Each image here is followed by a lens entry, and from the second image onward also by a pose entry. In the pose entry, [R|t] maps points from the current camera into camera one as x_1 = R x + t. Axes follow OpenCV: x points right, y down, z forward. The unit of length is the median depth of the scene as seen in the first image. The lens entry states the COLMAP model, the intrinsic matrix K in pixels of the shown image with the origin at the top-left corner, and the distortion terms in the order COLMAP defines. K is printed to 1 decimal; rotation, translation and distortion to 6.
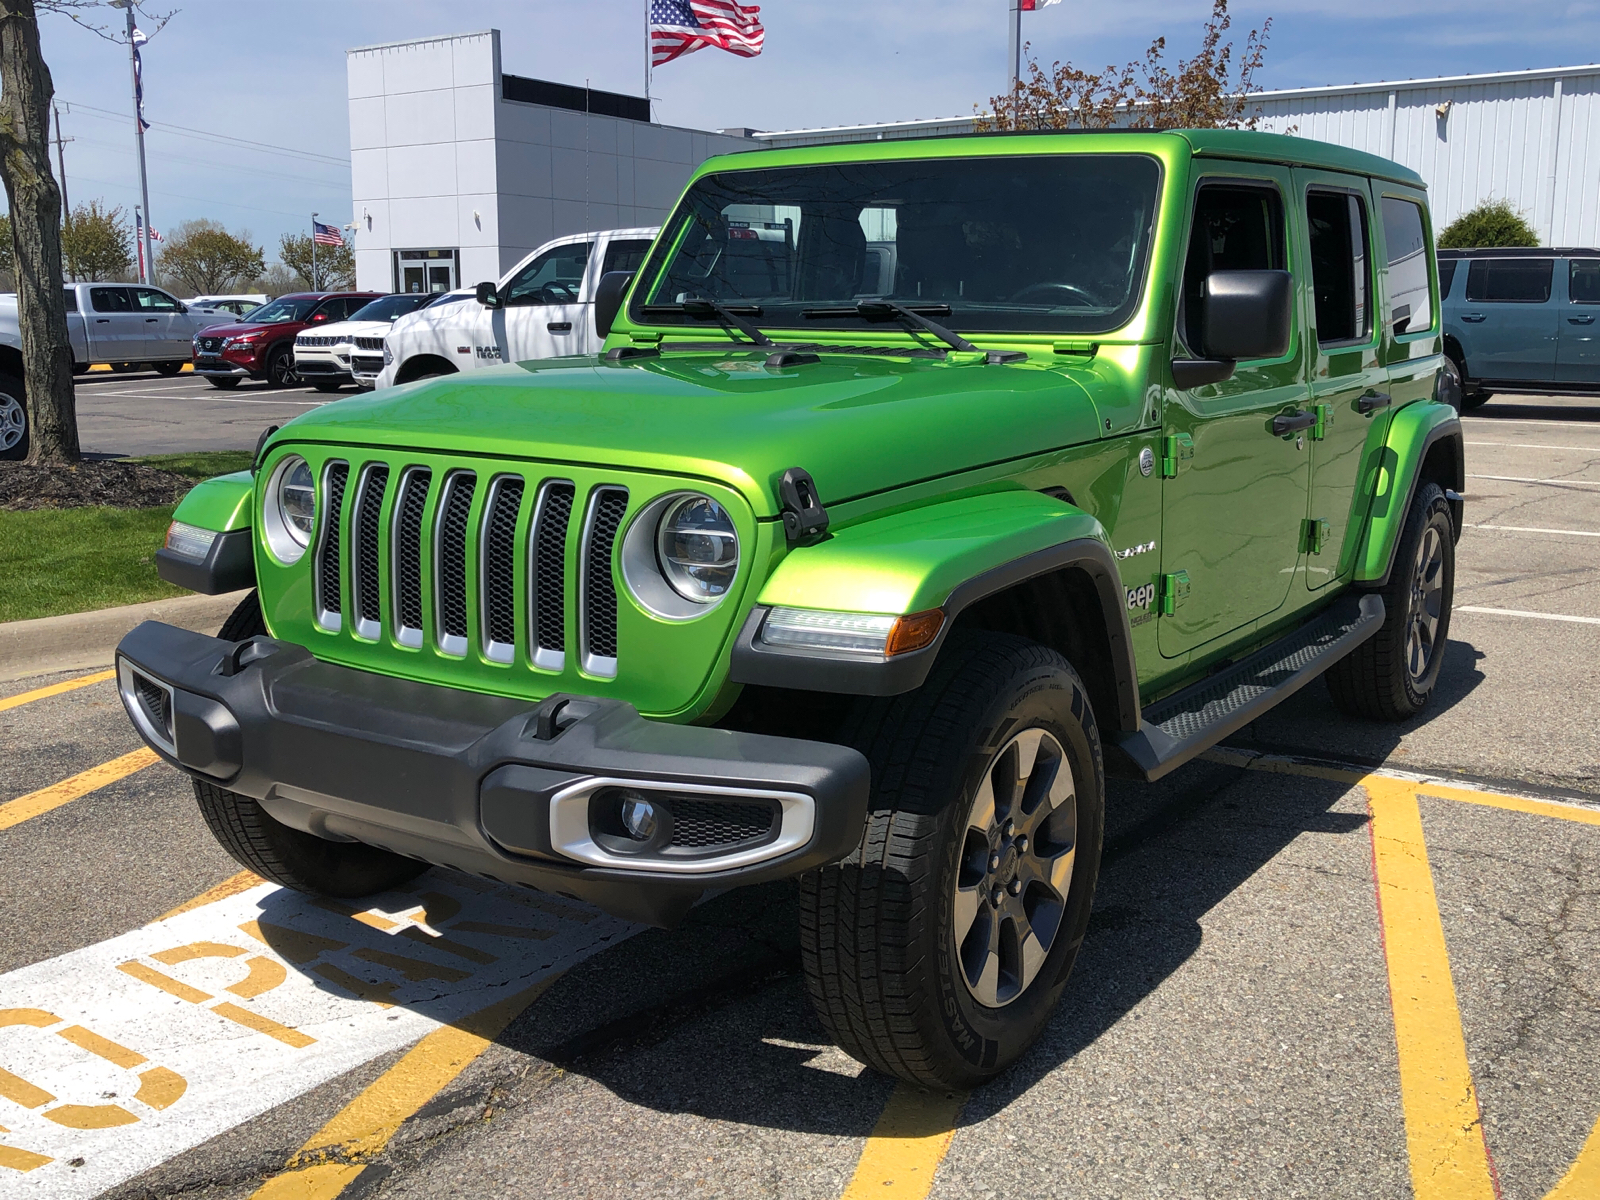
lens RADIAL K [[1626.7, 0, 794.0], [0, 1626.7, 598.8], [0, 0, 1]] dist [0.013858, 0.000000]
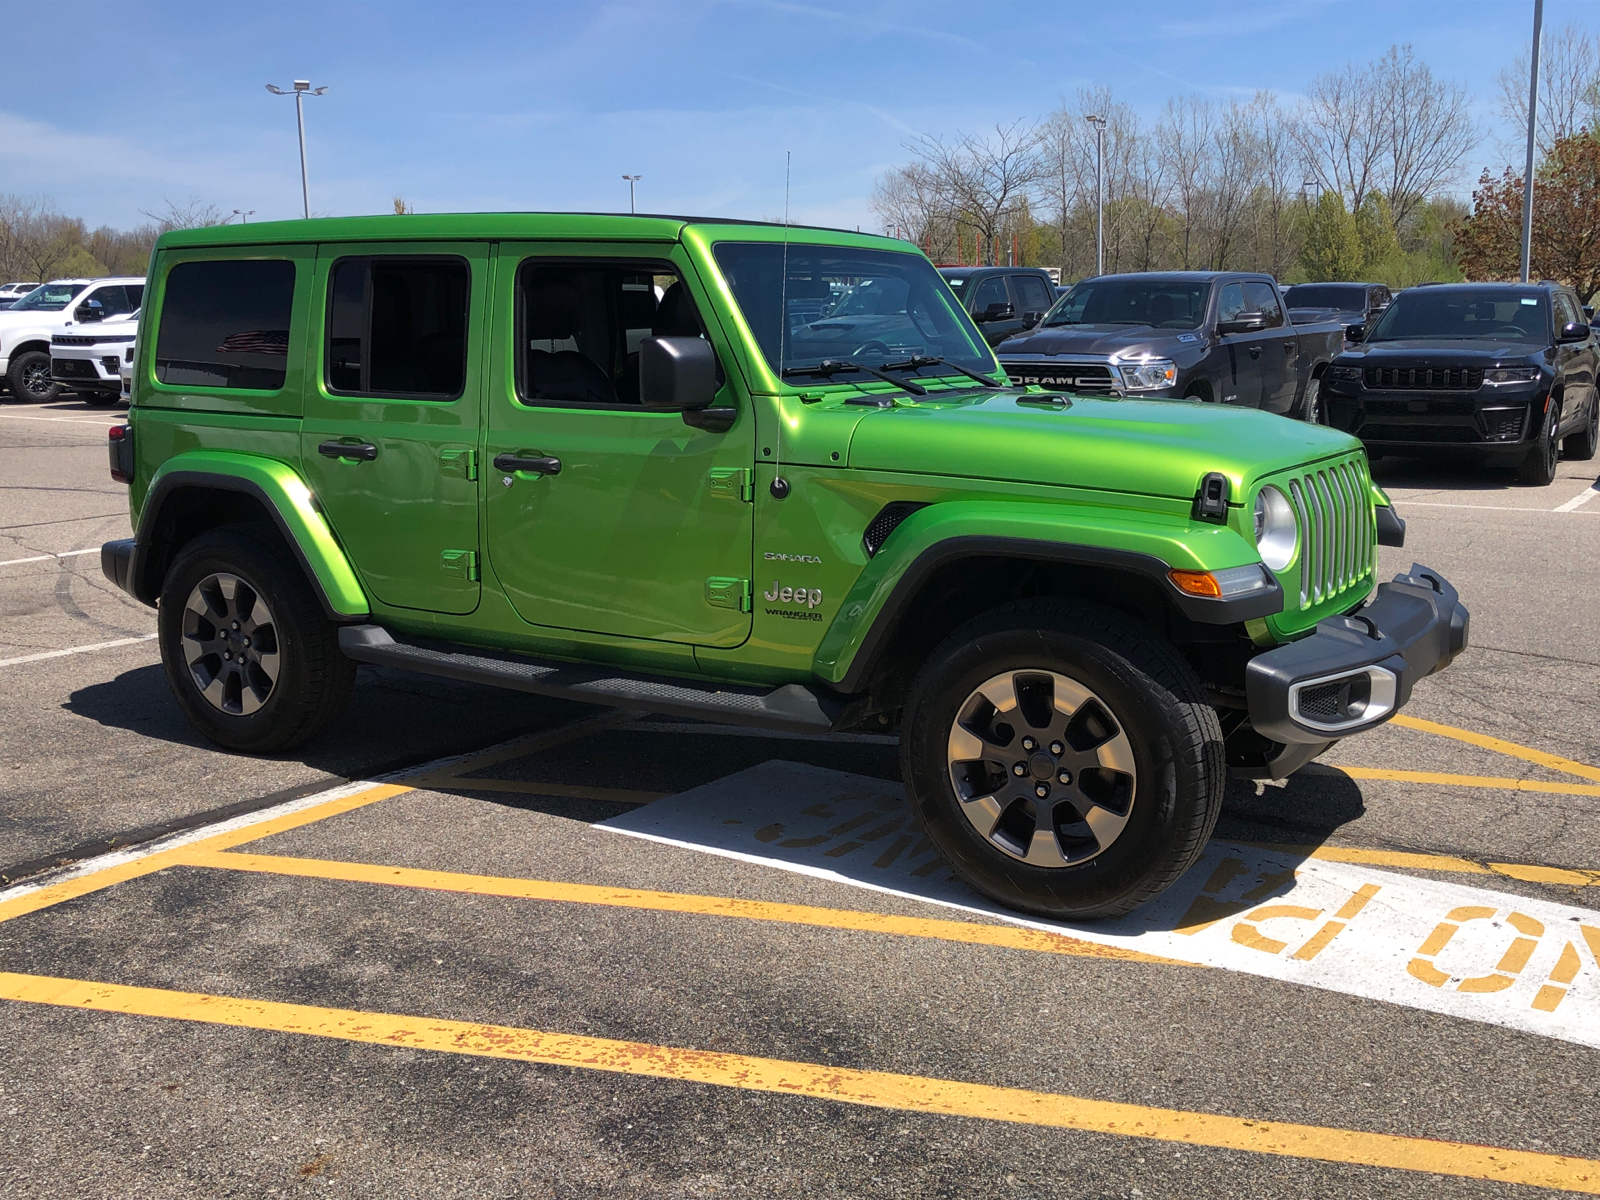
lens RADIAL K [[1626.7, 0, 803.5], [0, 1626.7, 601.6], [0, 0, 1]] dist [0.013858, 0.000000]
pose [[-0.029210, -0.176475, 0.983872, -1.454097], [0.192863, 0.964801, 0.178780, -0.277963], [-0.980791, 0.194974, 0.005853, 1.274651]]
